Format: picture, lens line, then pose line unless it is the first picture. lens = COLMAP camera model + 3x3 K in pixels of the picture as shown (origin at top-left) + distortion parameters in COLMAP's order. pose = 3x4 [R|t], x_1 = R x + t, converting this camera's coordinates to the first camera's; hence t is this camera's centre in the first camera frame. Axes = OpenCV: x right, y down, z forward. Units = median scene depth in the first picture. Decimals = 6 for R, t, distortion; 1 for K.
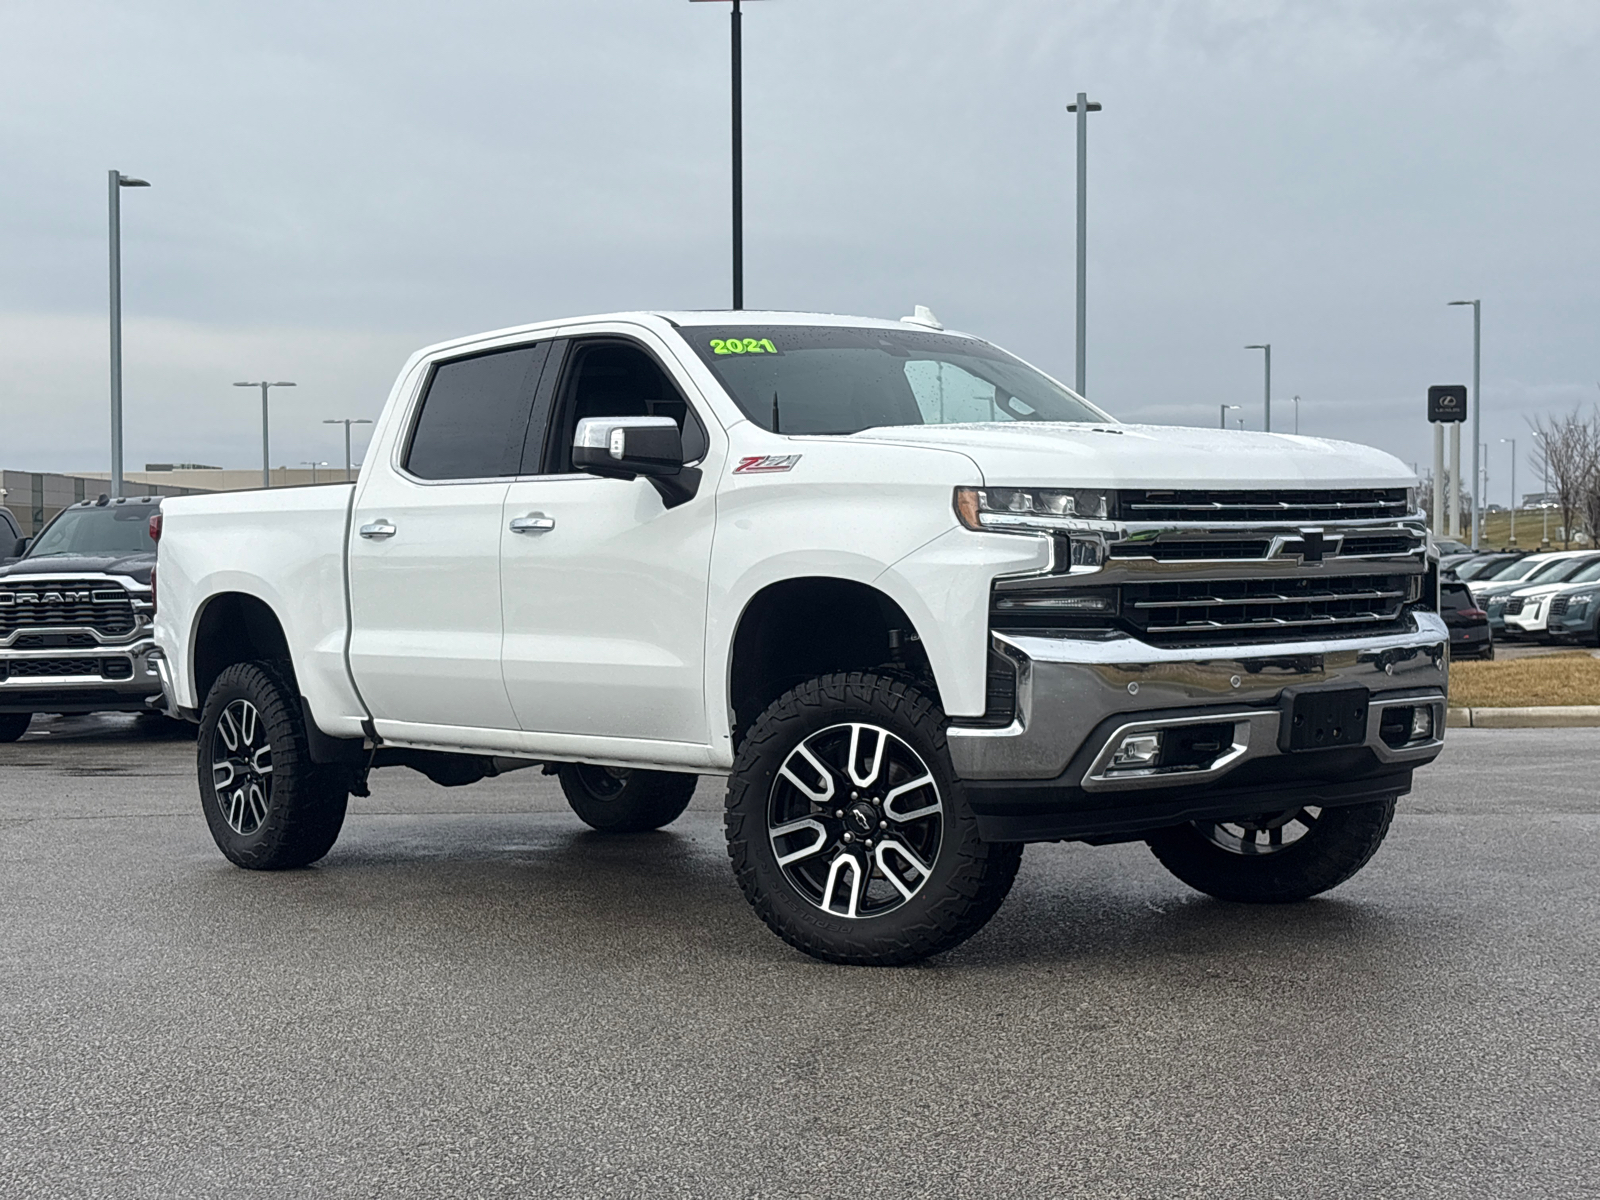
lens RADIAL K [[2394.9, 0, 800.0], [0, 2394.9, 600.0], [0, 0, 1]] dist [0.084242, -0.008489]
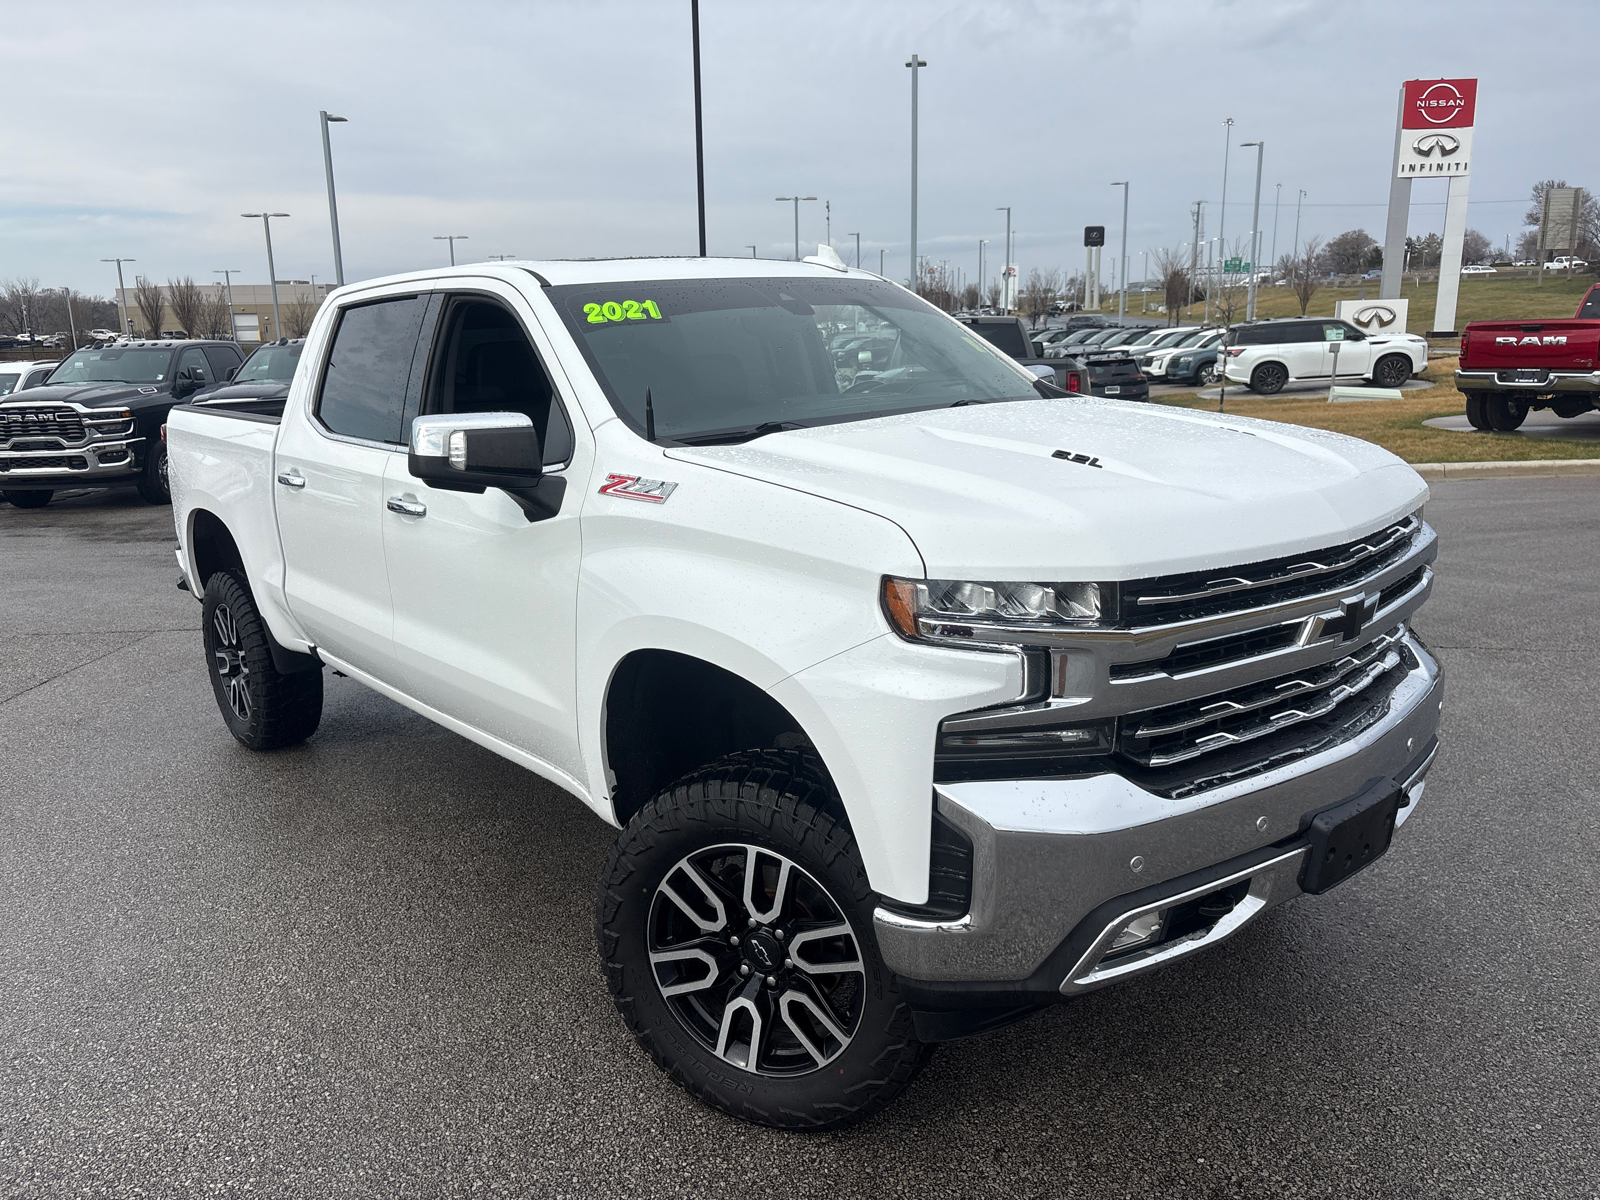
lens RADIAL K [[1220.6, 0, 802.2], [0, 1220.6, 607.0], [0, 0, 1]] dist [0.005707, -0.003055]
pose [[0.999212, -0.021989, 0.033047, 0.028066], [0.014573, 0.977619, 0.209879, -0.106614], [-0.036923, -0.209232, 0.977169, 0.621348]]
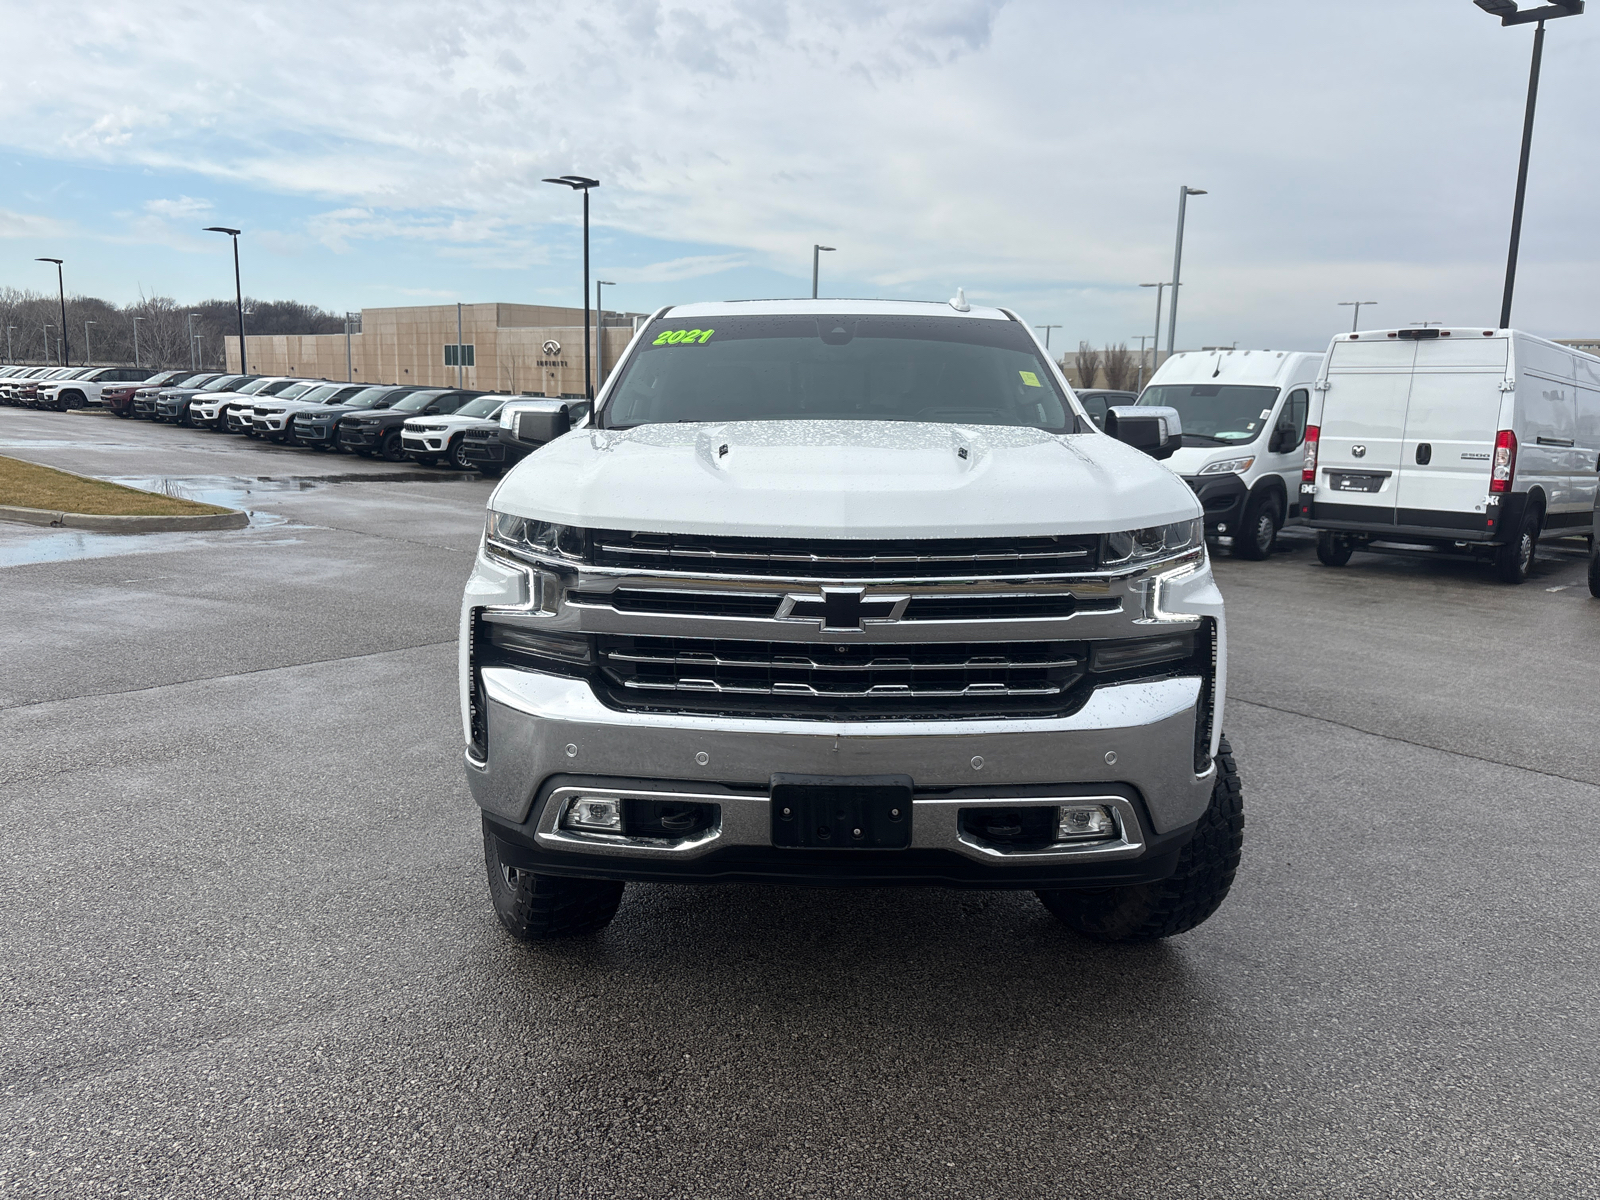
lens RADIAL K [[1204.8, 0, 788.1], [0, 1204.8, 594.2], [0, 0, 1]] dist [0.076273, -0.071365]
pose [[0.772798, 0.130722, -0.621043, 0.445682], [-0.039528, 0.986572, 0.158474, -0.090239], [0.633420, -0.097920, 0.767588, 0.658872]]
